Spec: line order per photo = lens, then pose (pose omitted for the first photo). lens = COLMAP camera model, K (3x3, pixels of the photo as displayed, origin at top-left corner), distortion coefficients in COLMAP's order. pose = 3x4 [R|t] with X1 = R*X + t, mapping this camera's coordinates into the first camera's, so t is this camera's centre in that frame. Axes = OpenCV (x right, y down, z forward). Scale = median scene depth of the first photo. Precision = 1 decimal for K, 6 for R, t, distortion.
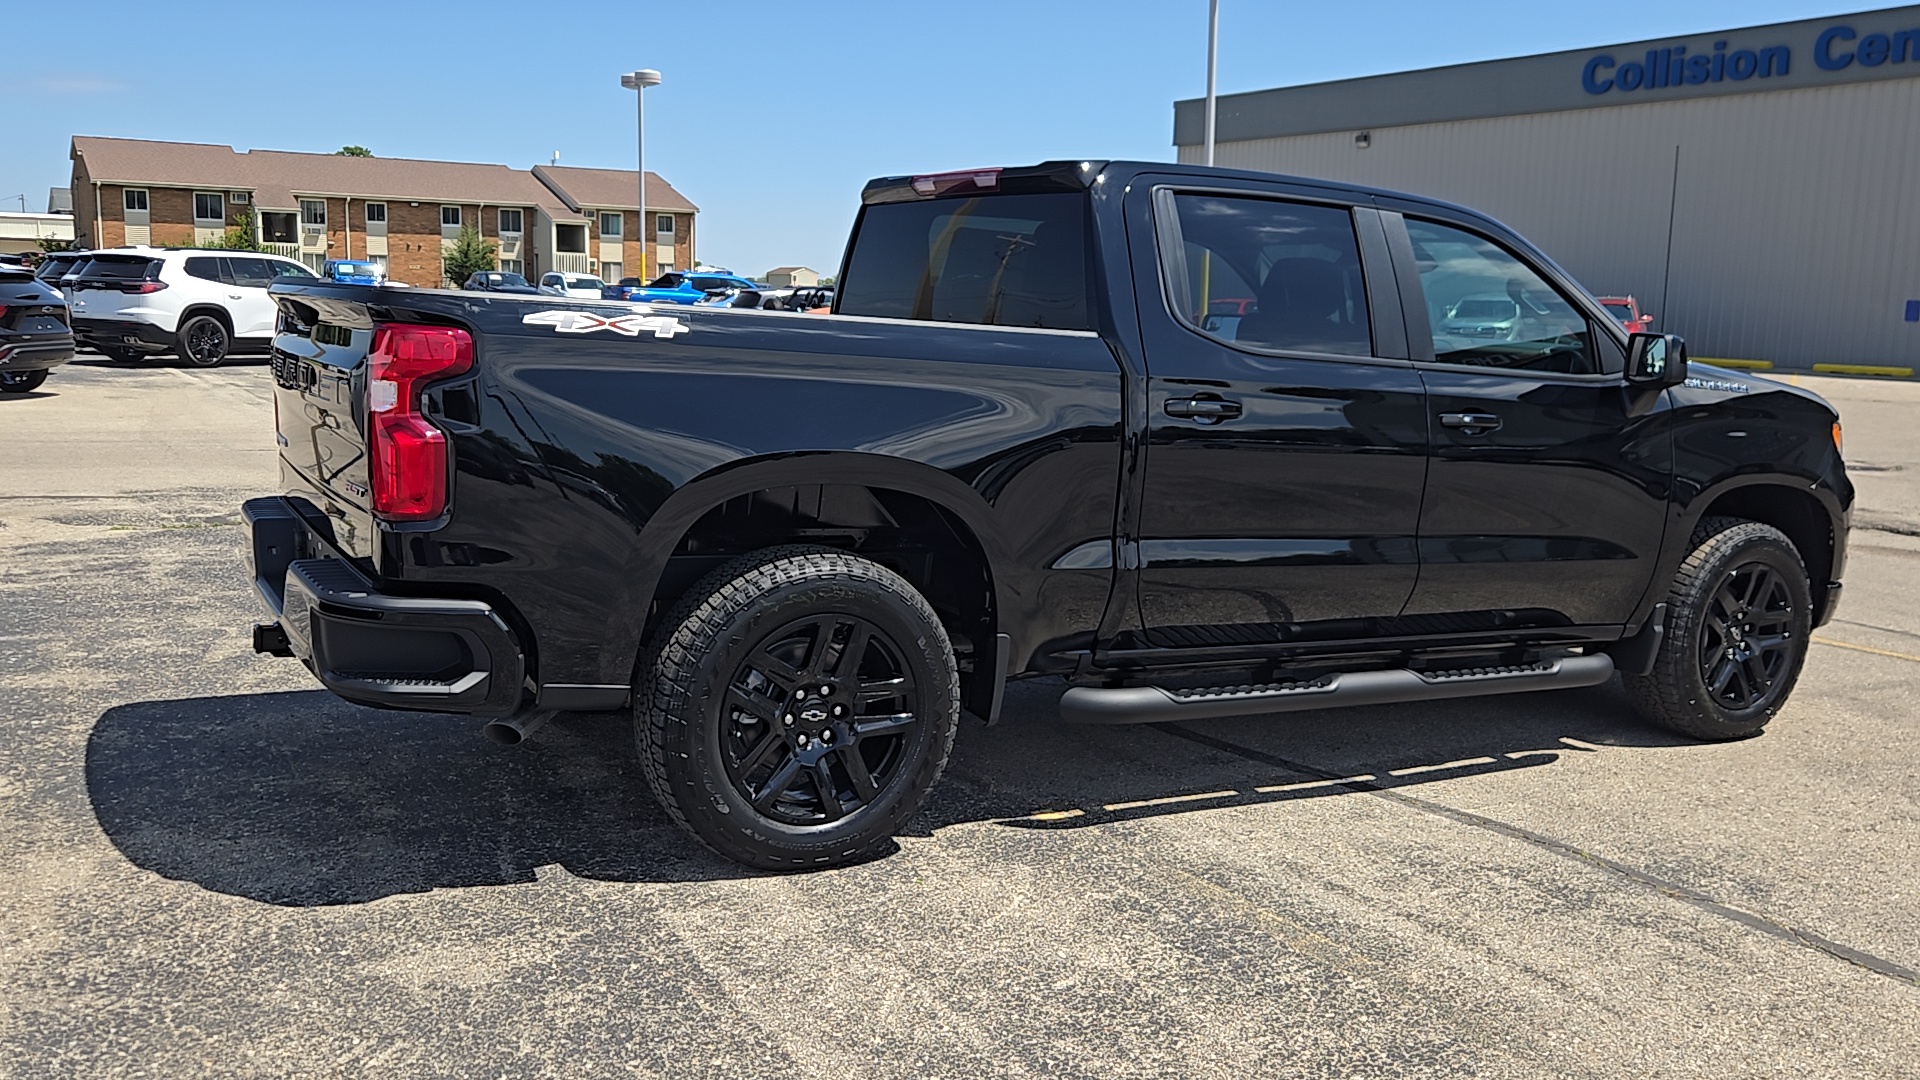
lens RADIAL K [[1595.0, 0, 957.5], [0, 1595.0, 532.3], [0, 0, 1]] dist [0.012965, -0.009610]
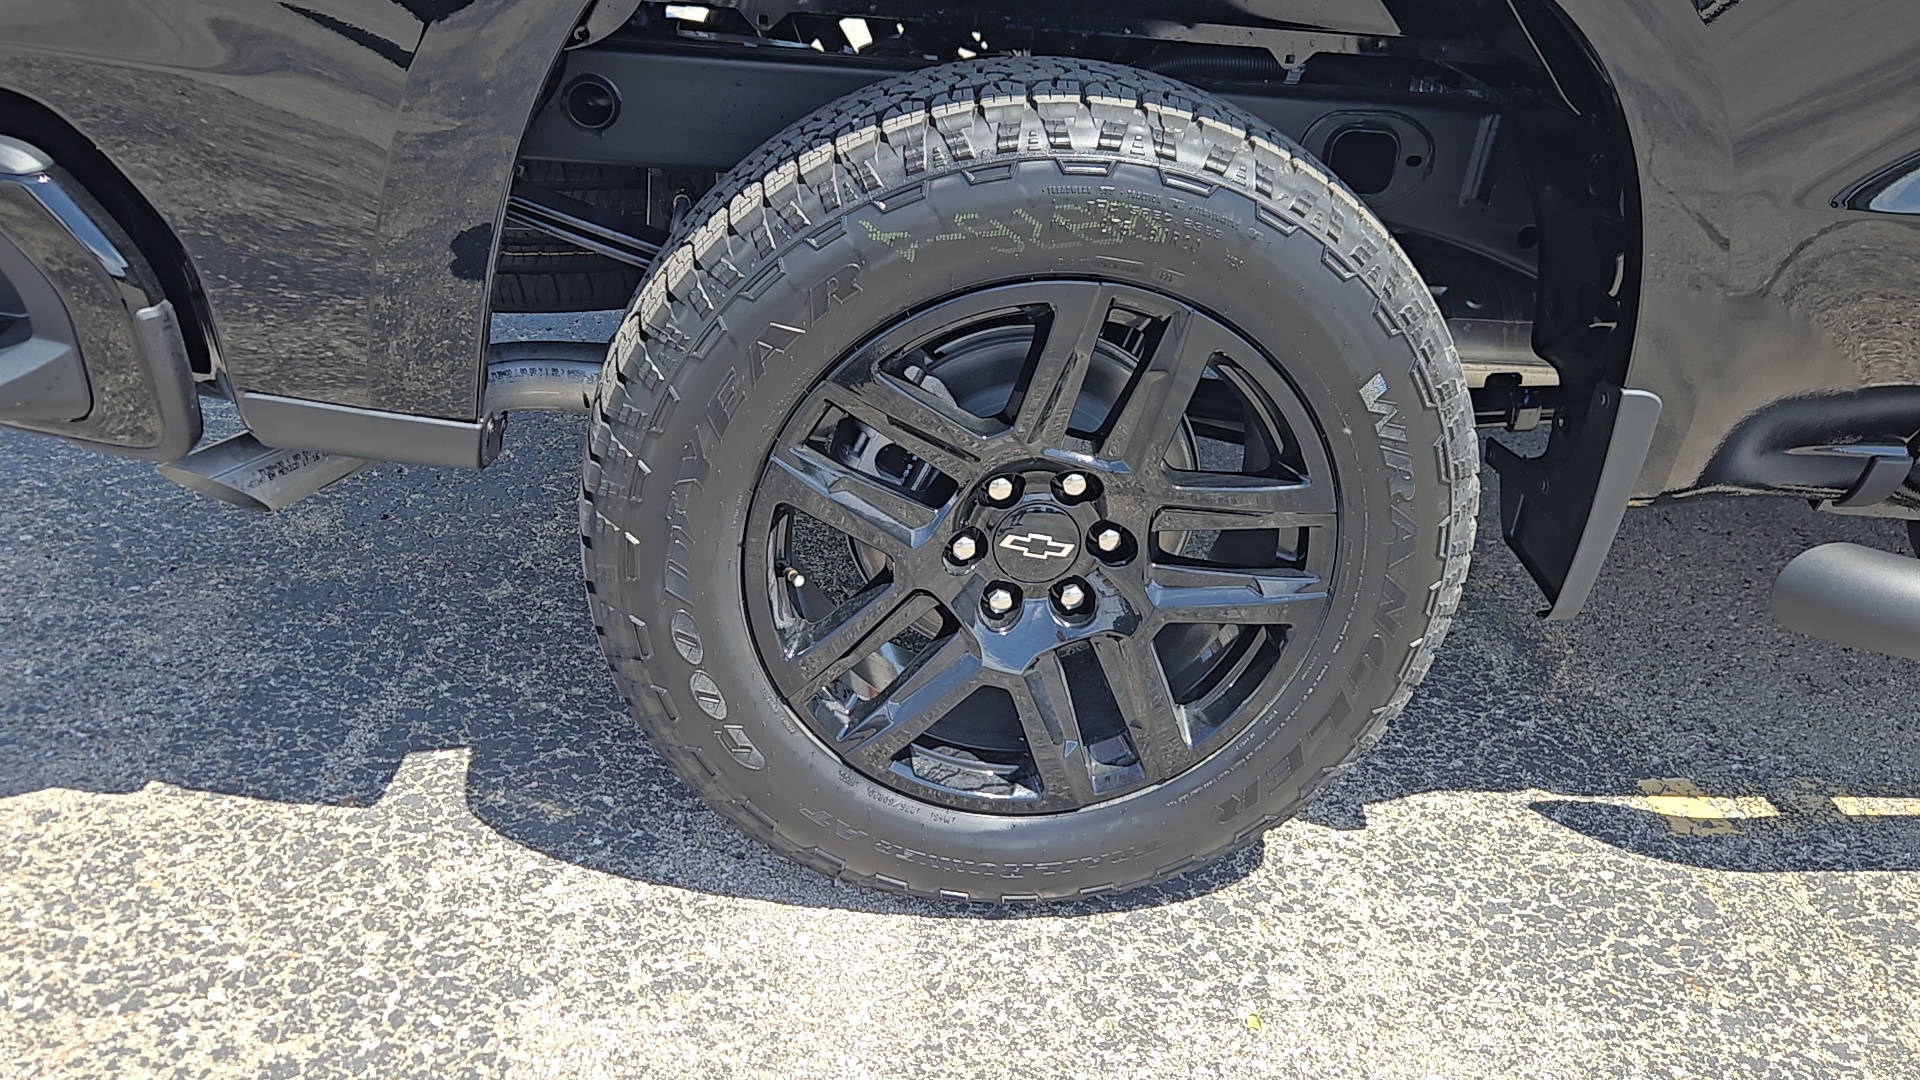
lens RADIAL K [[1595.0, 0, 957.5], [0, 1595.0, 532.3], [0, 0, 1]] dist [0.012965, -0.009610]
pose [[0.912824, 0.193526, -0.359583, 0.021323], [-0.081025, 0.948898, 0.305005, 0.000965], [0.400234, -0.249281, 0.881857, 0.571693]]
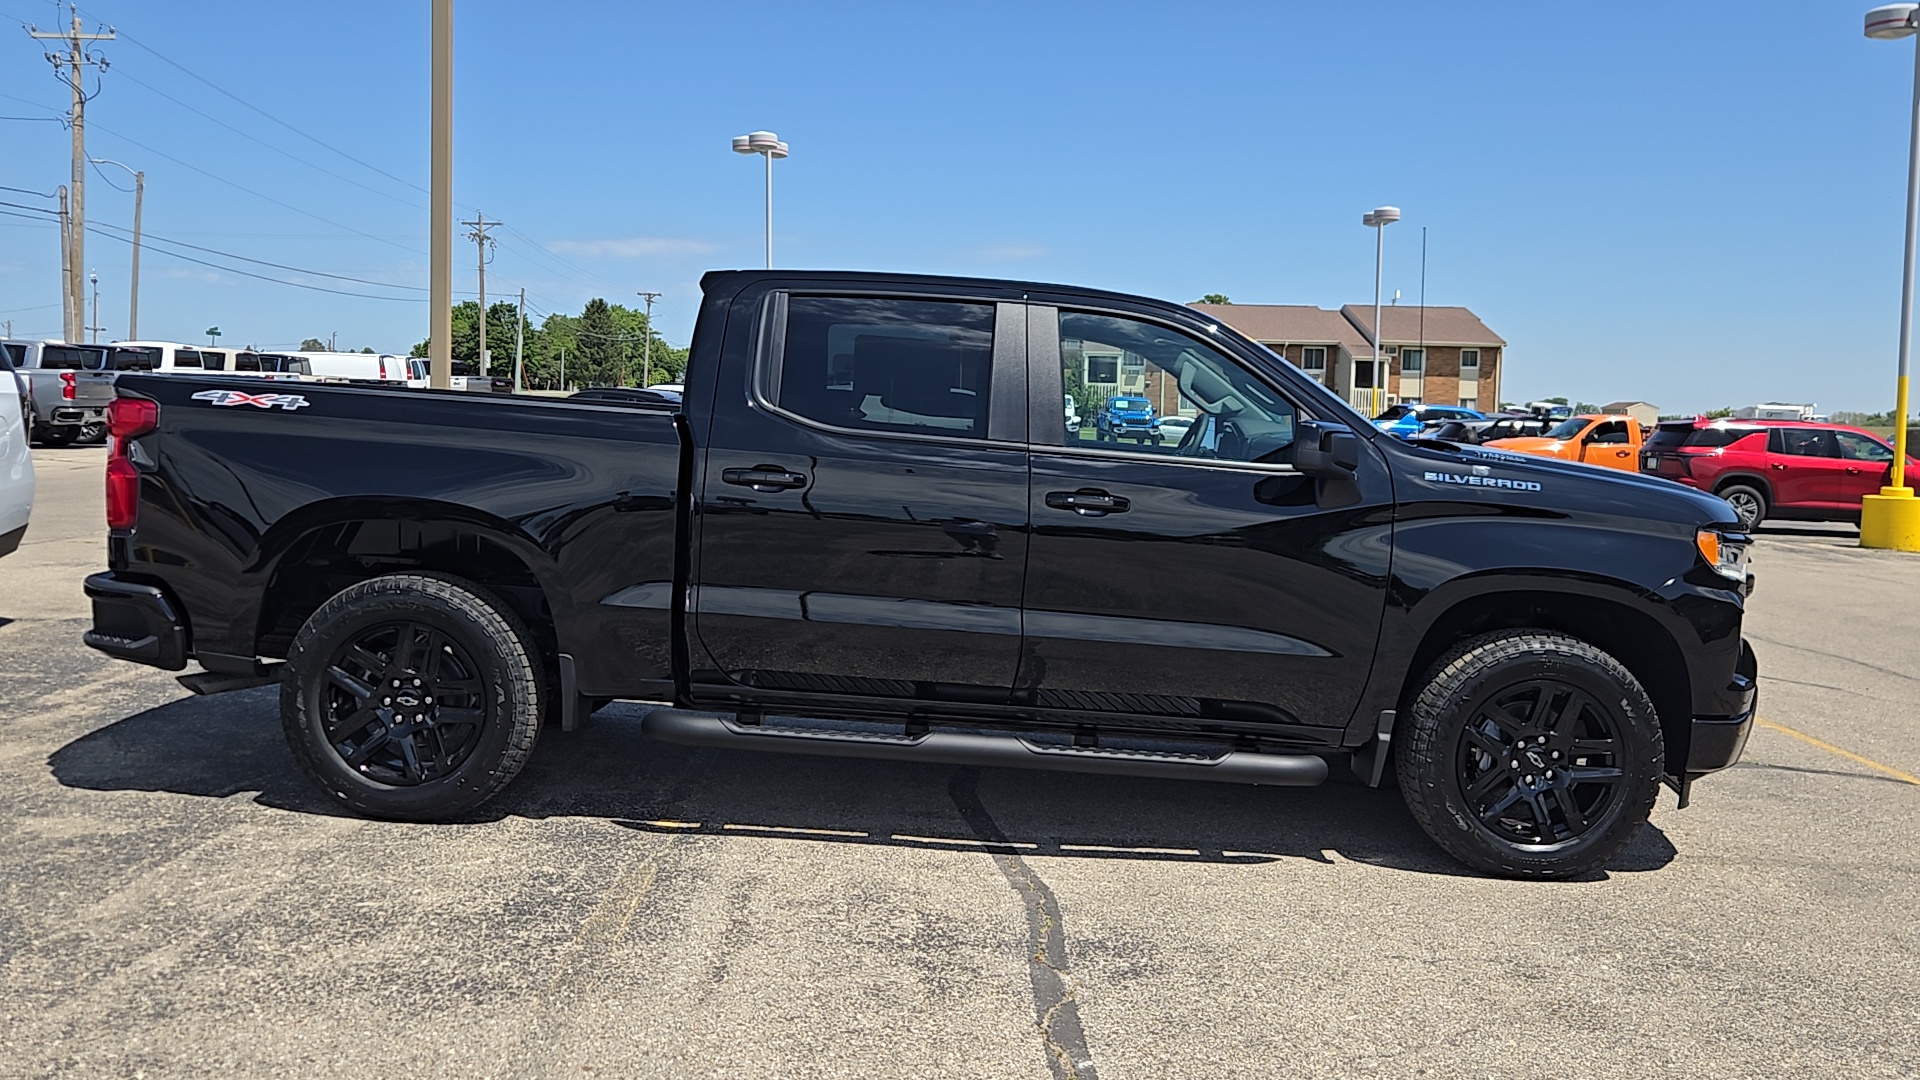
lens RADIAL K [[1595.0, 0, 957.5], [0, 1595.0, 532.3], [0, 0, 1]] dist [0.012965, -0.009610]
pose [[0.867496, 0.034115, -0.496273, 0.804698], [-0.076182, 0.994988, -0.064770, 0.024163], [0.491576, 0.093995, 0.865747, 0.067881]]
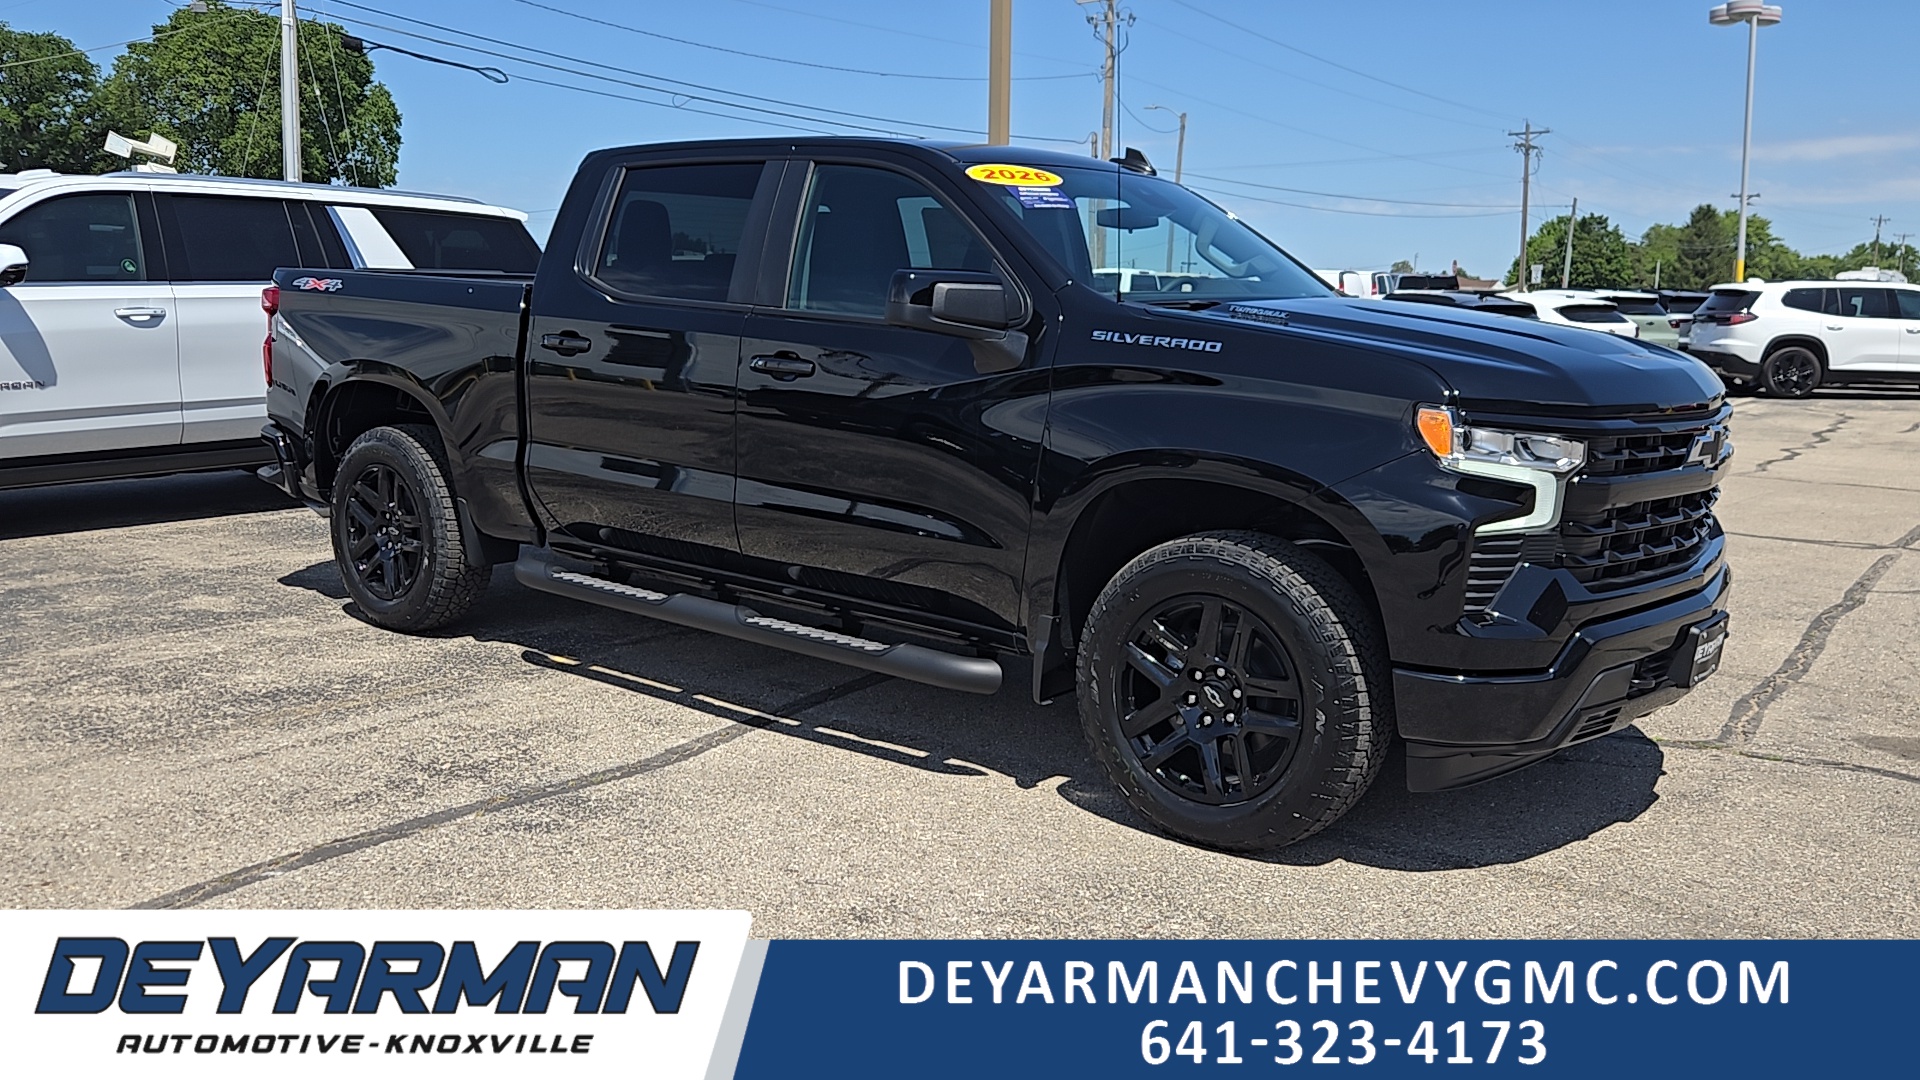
lens RADIAL K [[1595.0, 0, 957.5], [0, 1595.0, 532.3], [0, 0, 1]] dist [0.012965, -0.009610]
pose [[0.380188, 0.103466, -0.919104, 1.348079], [-0.133505, 0.989456, 0.056162, -0.040397], [0.915223, 0.101353, 0.389992, 0.766602]]
